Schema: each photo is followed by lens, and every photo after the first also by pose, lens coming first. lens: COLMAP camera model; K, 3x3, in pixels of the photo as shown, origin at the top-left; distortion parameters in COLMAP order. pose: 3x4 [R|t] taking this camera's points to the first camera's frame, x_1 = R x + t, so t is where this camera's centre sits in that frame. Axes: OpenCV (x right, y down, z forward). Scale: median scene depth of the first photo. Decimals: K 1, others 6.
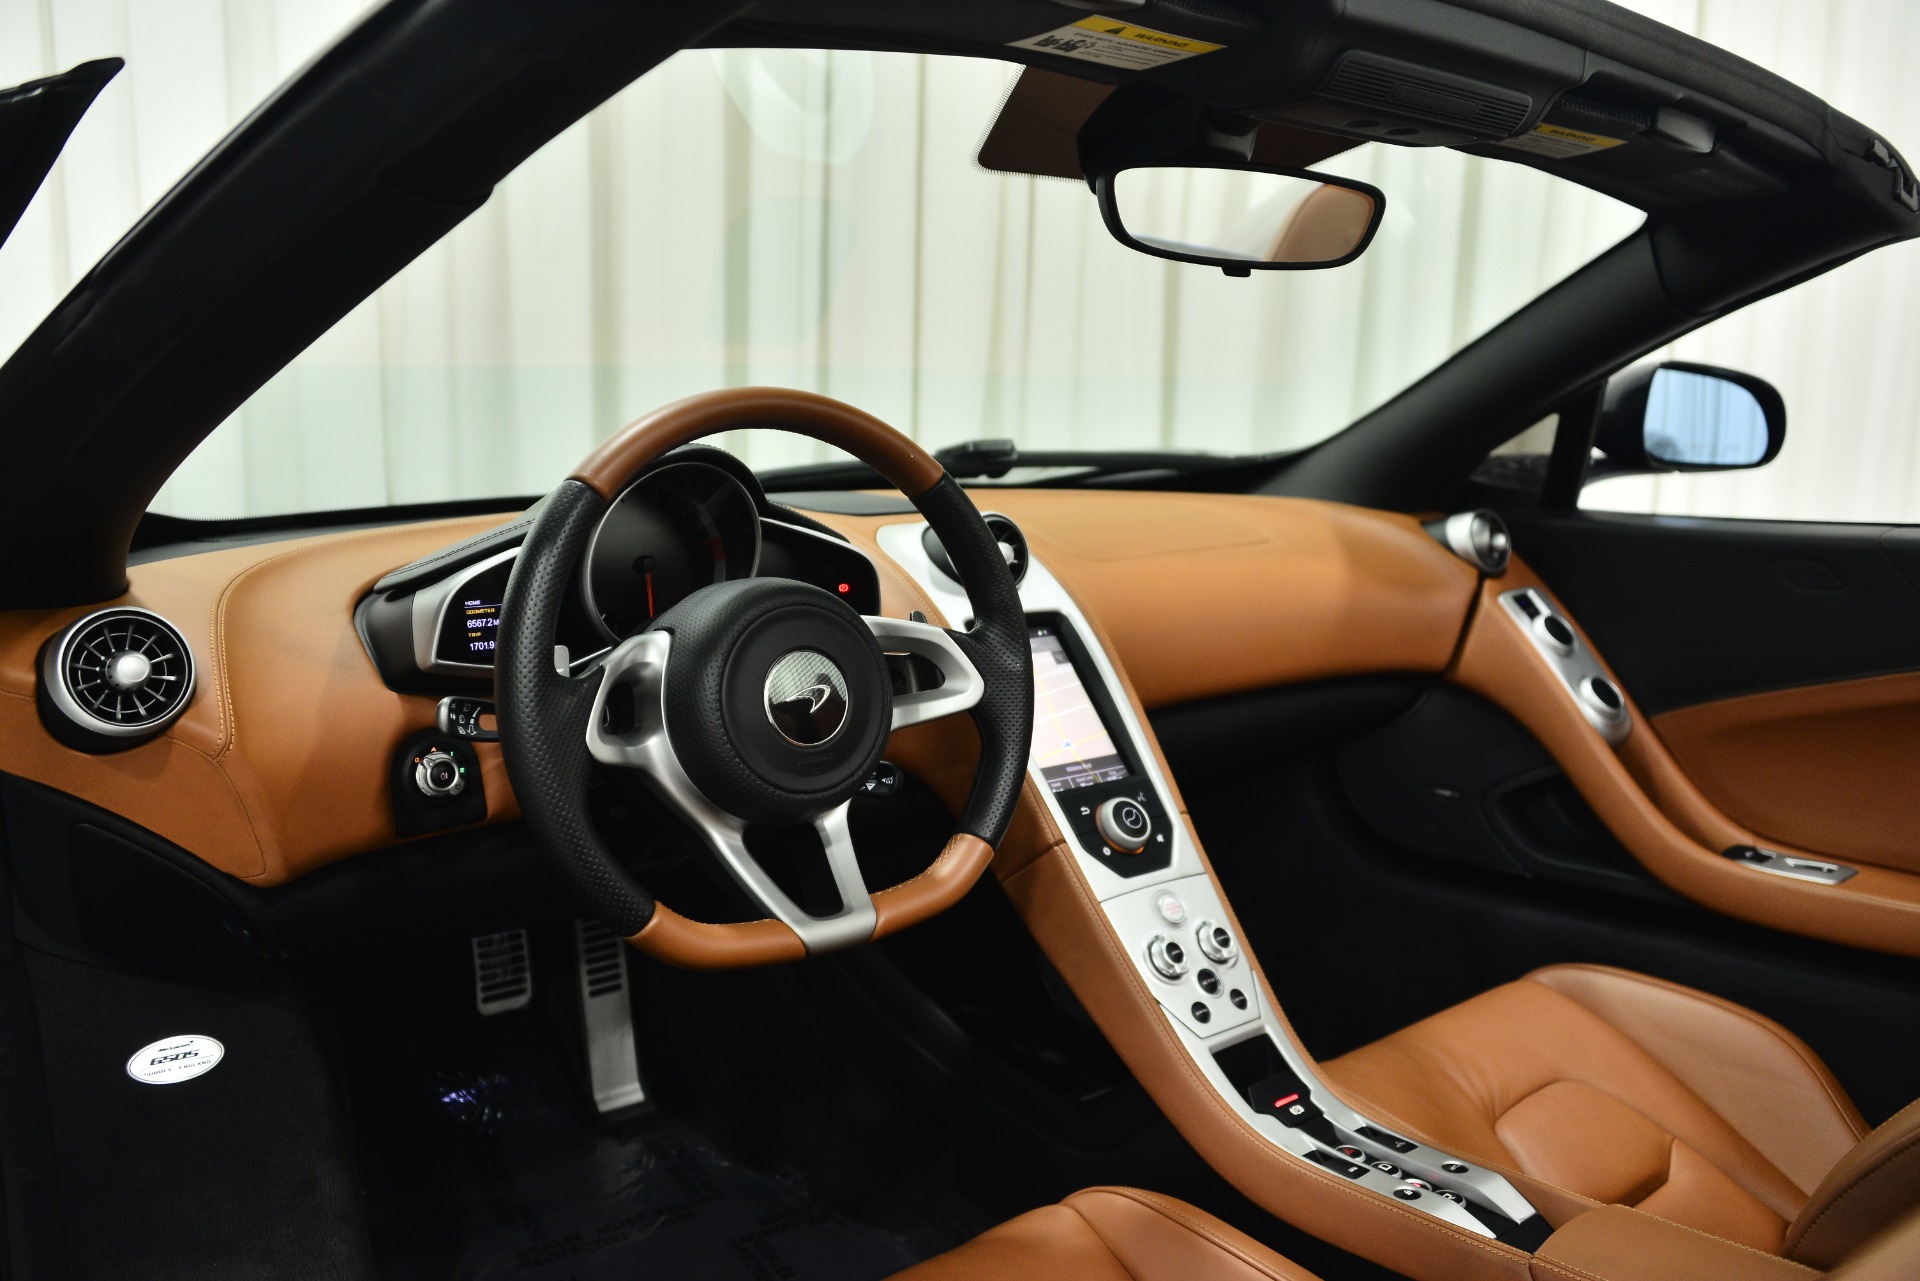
lens RADIAL K [[1545.3, 0, 965.9], [0, 1545.3, 612.5], [0, 0, 1]] dist [-0.022976, -0.028020]
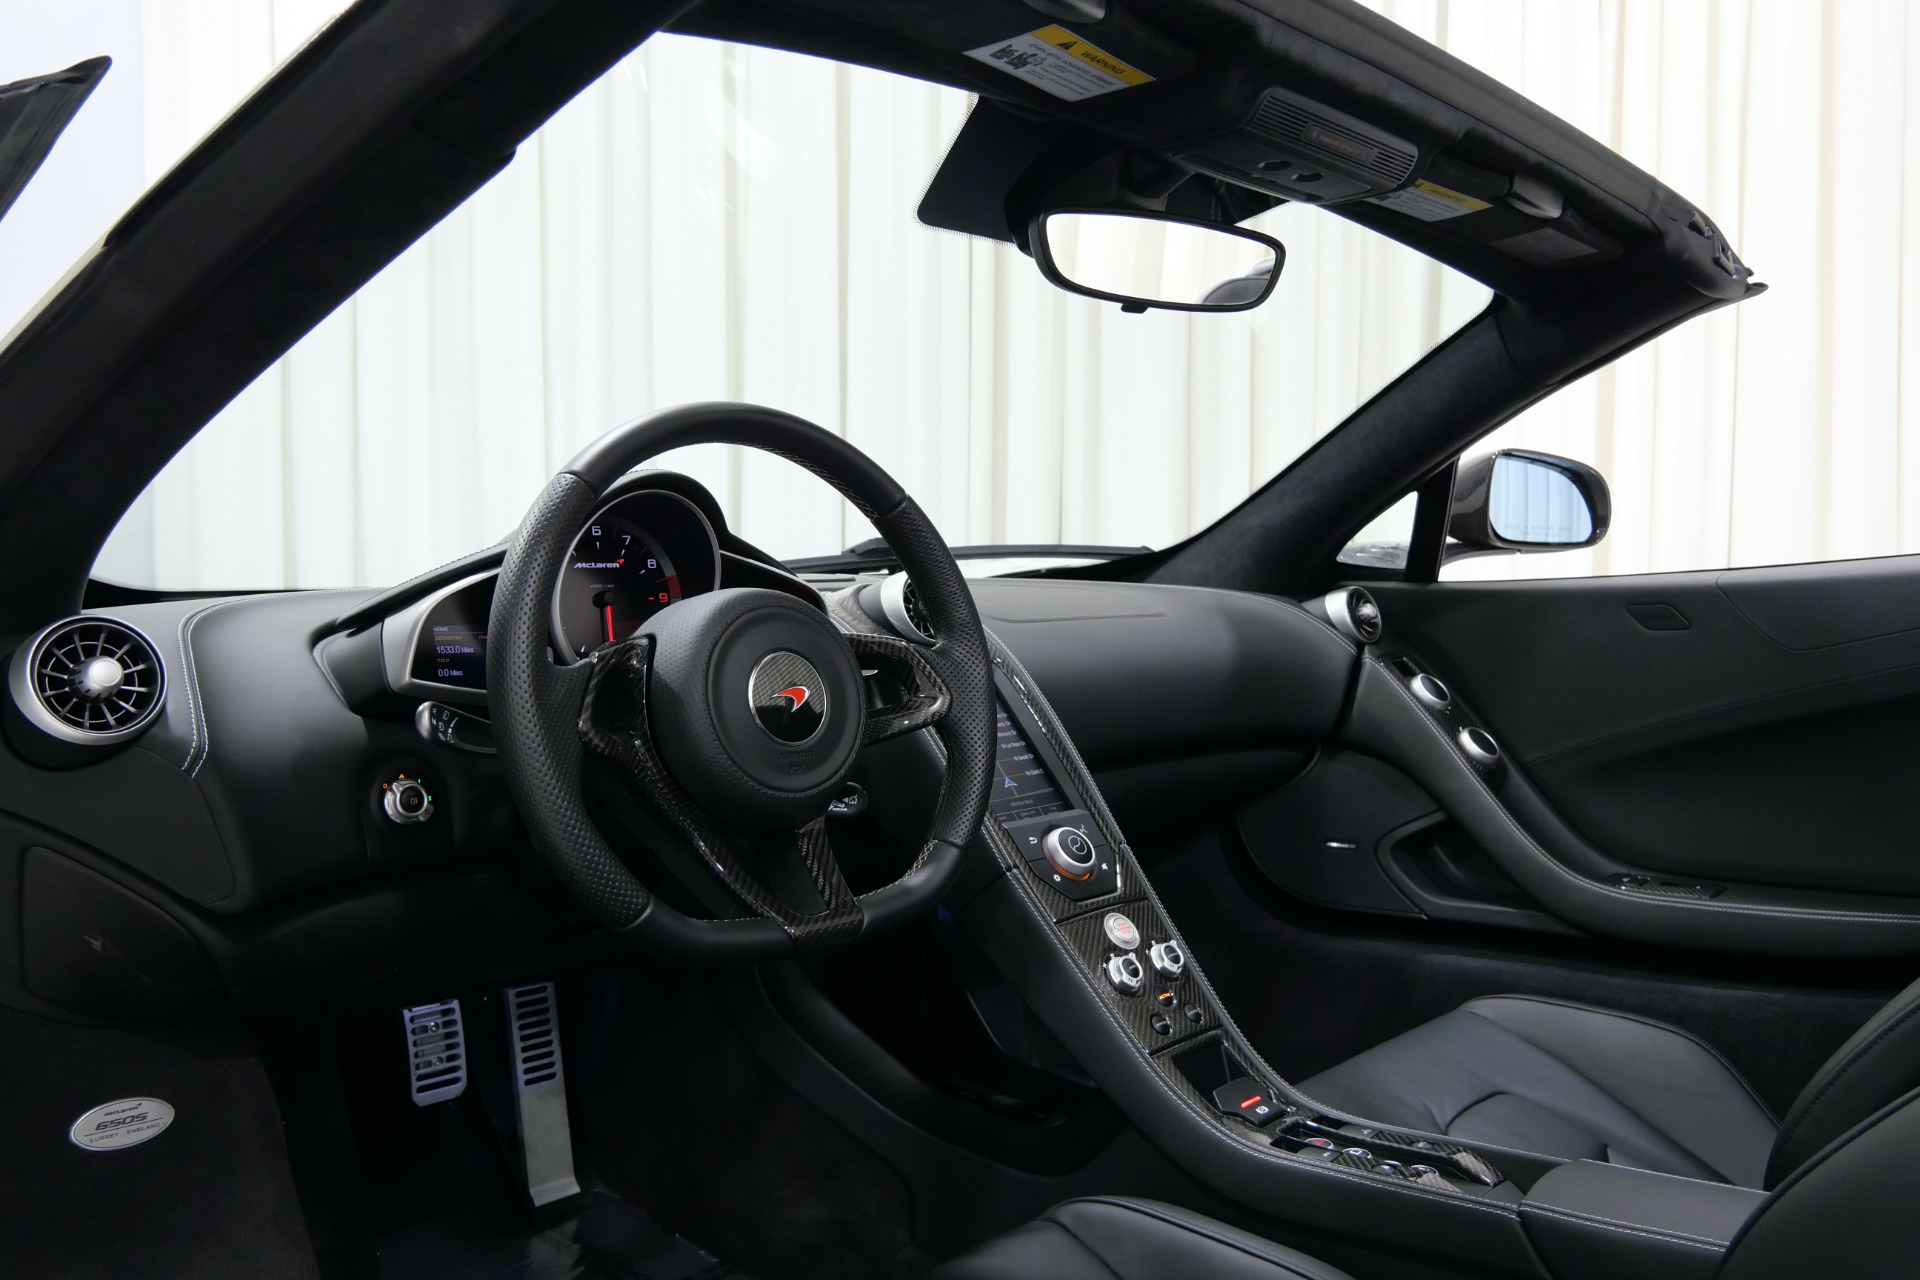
lens RADIAL K [[1446.6, 0, 943.2], [0, 1446.6, 643.0], [0, 0, 1]] dist [-0.040172, 0.001386]
pose [[0.994813, -0.031397, 0.096749, -0.082390], [0.041901, 0.993210, -0.108527, 0.114499], [-0.092685, 0.112018, 0.989374, 0.039598]]
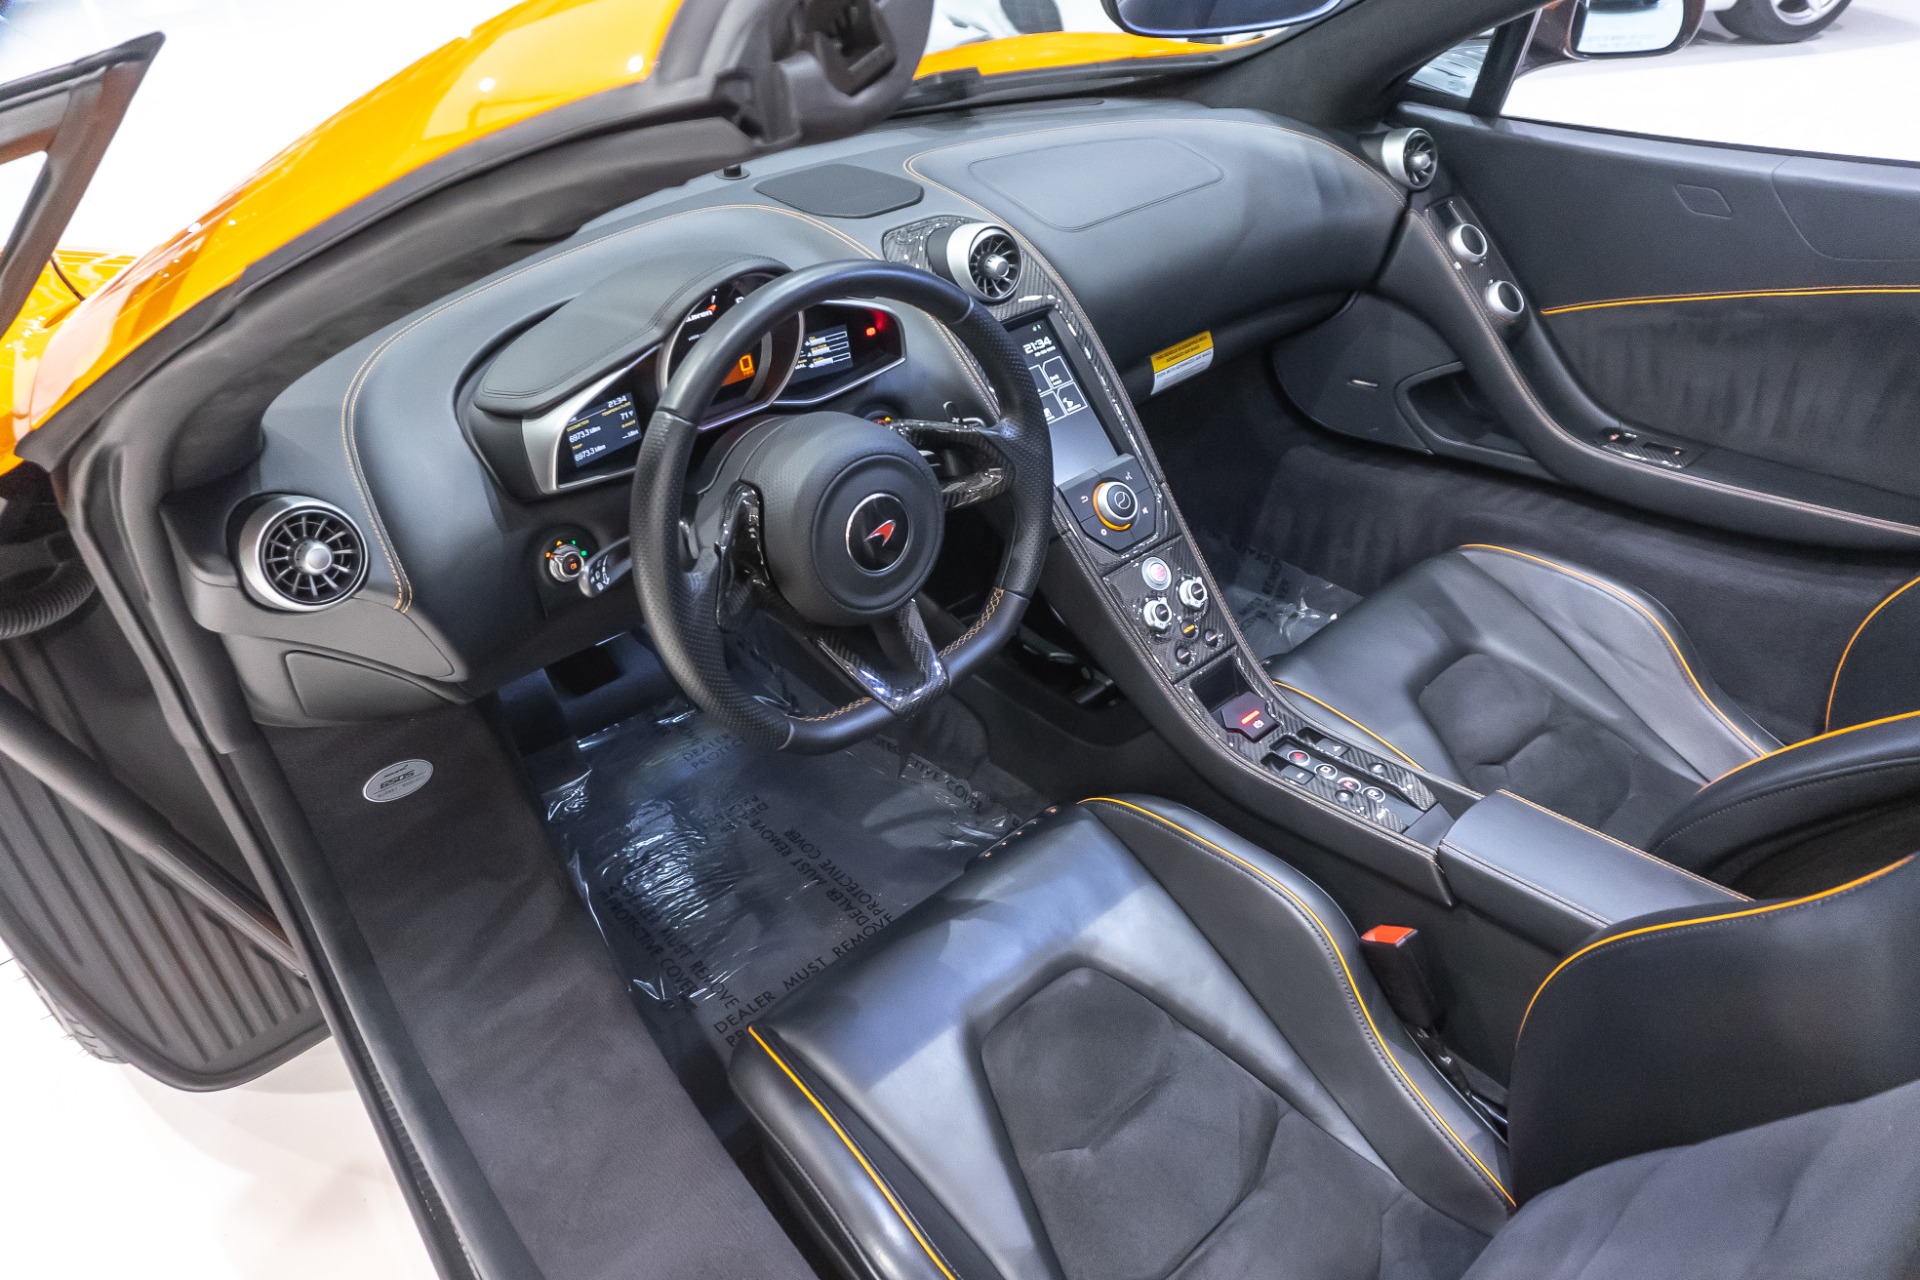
lens RADIAL K [[1348.3, 0, 943.8], [0, 1348.3, 633.6], [0, 0, 1]] dist [-0.017980, 0.013353]
pose [[0.996274, -0.083902, 0.019969, -0.072101], [0.067643, 0.903785, 0.422607, -0.262340], [-0.053505, -0.419682, 0.906093, 0.004917]]
